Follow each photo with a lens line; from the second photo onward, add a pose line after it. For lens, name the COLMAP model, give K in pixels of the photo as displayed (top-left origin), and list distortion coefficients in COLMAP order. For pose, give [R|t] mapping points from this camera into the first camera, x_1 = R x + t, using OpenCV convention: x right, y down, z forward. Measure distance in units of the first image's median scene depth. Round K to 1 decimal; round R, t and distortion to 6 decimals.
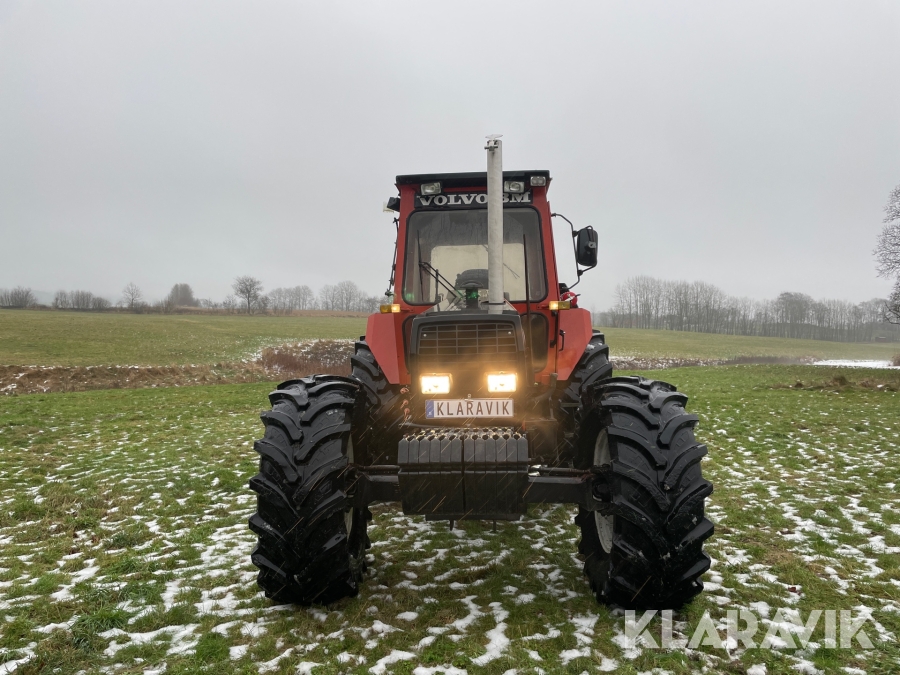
lens RADIAL K [[668.5, 0, 452.3], [0, 668.5, 336.4], [0, 0, 1]] dist [0.030588, -0.000872]
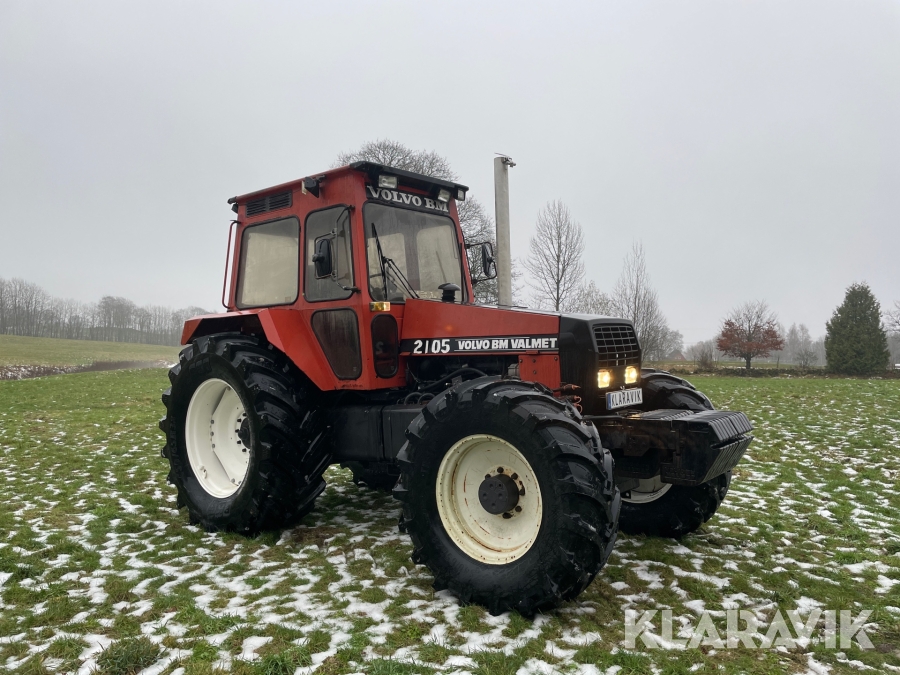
lens RADIAL K [[668.5, 0, 448.9], [0, 668.5, 338.3], [0, 0, 1]] dist [0.030588, -0.000872]
pose [[0.606388, 0.006203, 0.795144, -0.849462], [-0.003367, 0.999981, -0.005233, 0.007525], [-0.795161, 0.000495, 0.606398, 0.407955]]
